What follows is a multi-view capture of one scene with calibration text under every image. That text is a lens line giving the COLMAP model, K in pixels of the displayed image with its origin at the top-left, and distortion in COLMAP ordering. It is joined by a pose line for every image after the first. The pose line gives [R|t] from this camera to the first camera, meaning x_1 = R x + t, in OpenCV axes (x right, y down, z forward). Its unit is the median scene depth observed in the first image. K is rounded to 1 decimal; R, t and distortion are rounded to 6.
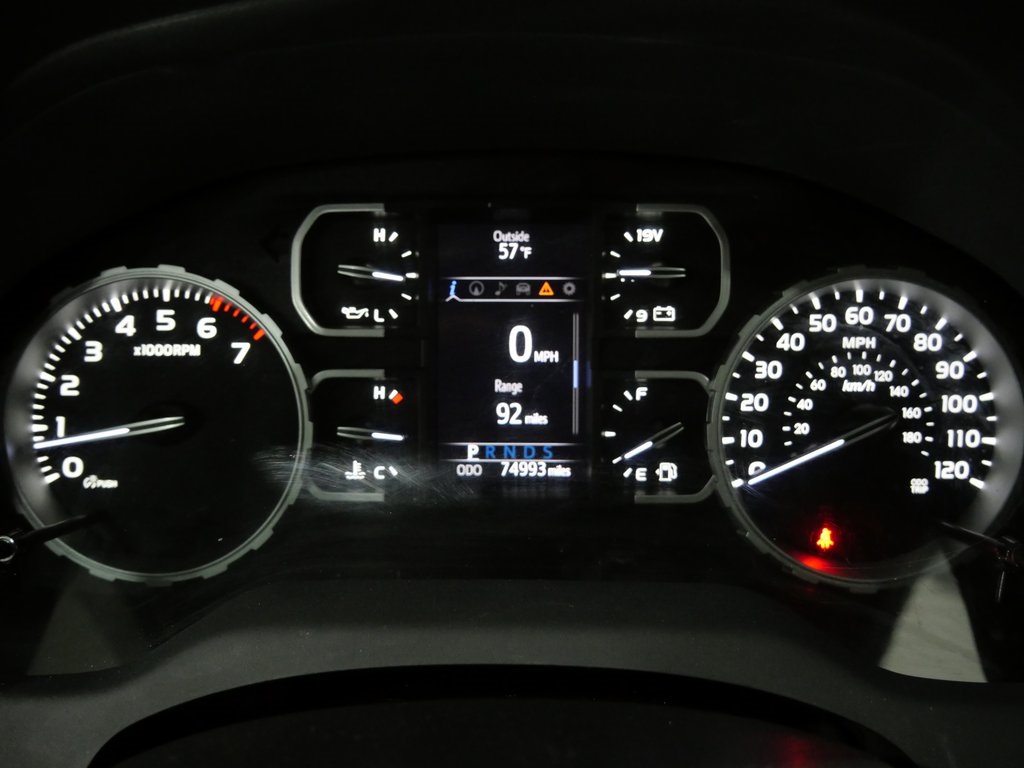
lens RADIAL K [[838.7, 0, 510.6], [0, 838.7, 386.6], [0, 0, 1]] dist [-0.018663, -0.005829]
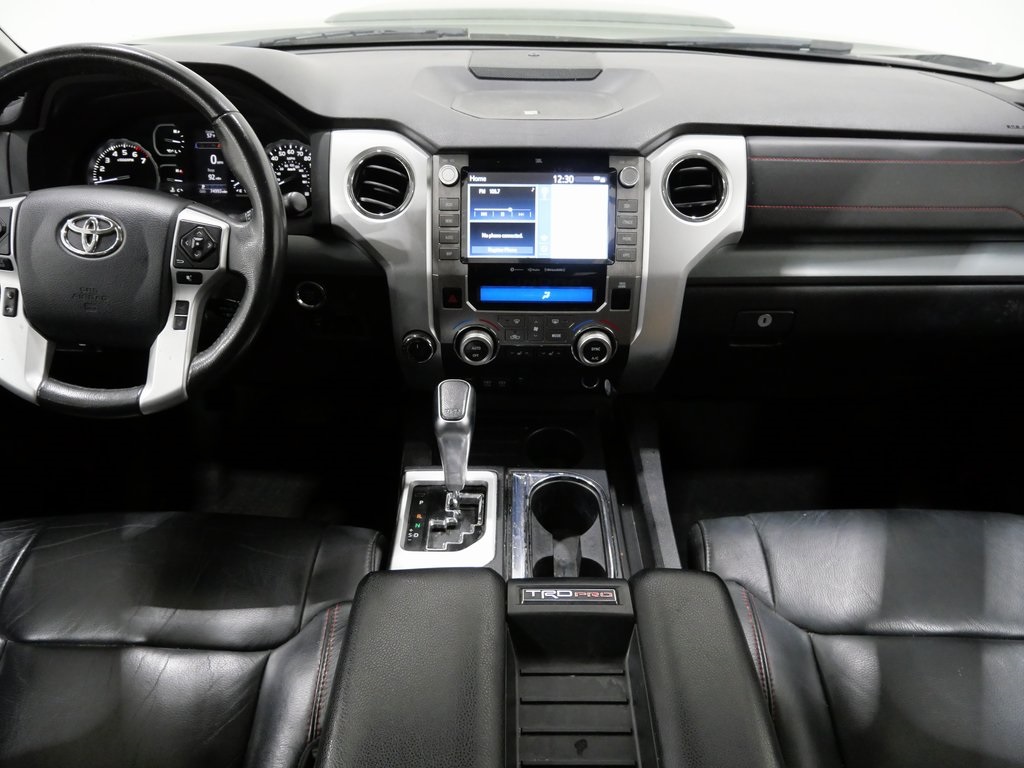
lens RADIAL K [[744.9, 0, 511.9], [0, 744.9, 384.1], [0, 0, 1]] dist [-0.026446, -0.002243]
pose [[0.999601, 0.003328, 0.028039, 1.407043], [-0.007568, 0.988274, 0.152503, 0.483327], [-0.027202, -0.152655, 0.987905, -2.835955]]
